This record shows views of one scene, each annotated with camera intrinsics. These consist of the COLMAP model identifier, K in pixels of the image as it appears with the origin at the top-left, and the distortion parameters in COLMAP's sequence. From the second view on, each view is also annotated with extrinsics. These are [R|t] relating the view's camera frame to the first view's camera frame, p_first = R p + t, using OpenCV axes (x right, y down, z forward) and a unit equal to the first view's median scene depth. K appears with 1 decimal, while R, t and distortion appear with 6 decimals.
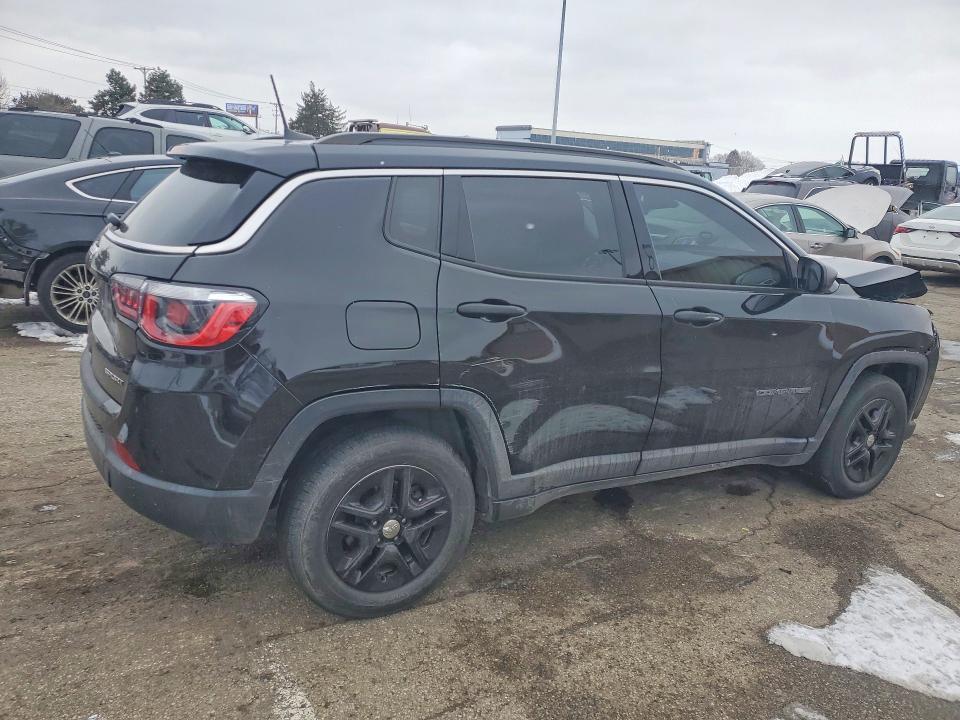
lens RADIAL K [[739.5, 0, 480.0], [0, 739.5, 360.0], [0, 0, 1]] dist [0.030005, -0.001467]
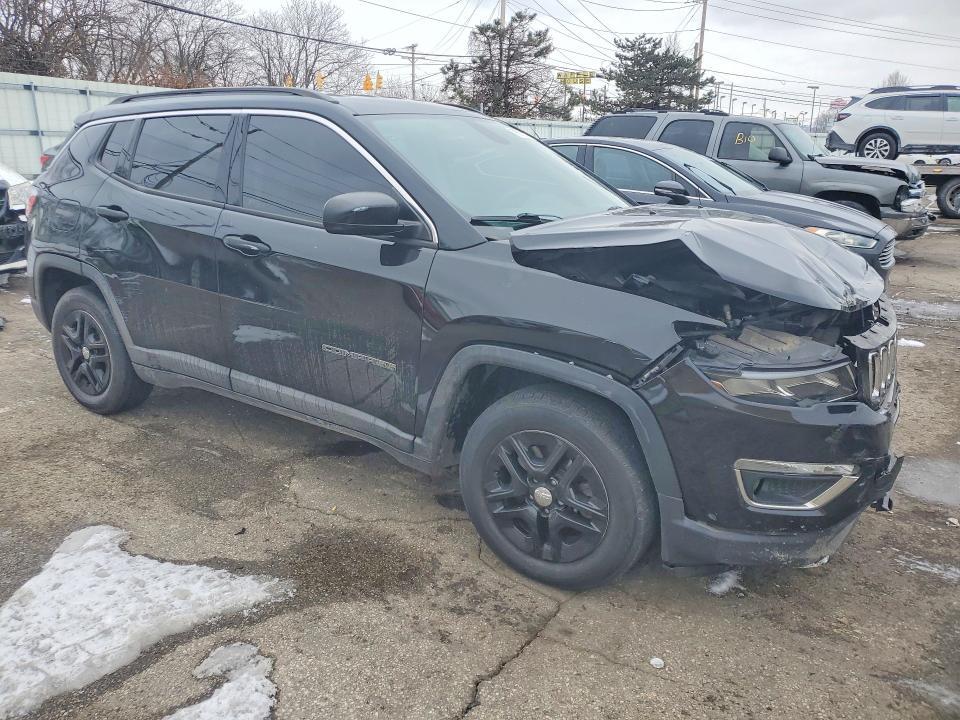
lens RADIAL K [[739.5, 0, 480.0], [0, 739.5, 360.0], [0, 0, 1]] dist [0.030005, -0.001467]
pose [[0.439540, 0.194056, -0.877010, 1.316575], [-0.214378, 0.970831, 0.107374, -0.080677], [0.872265, 0.140816, 0.468320, 0.817051]]
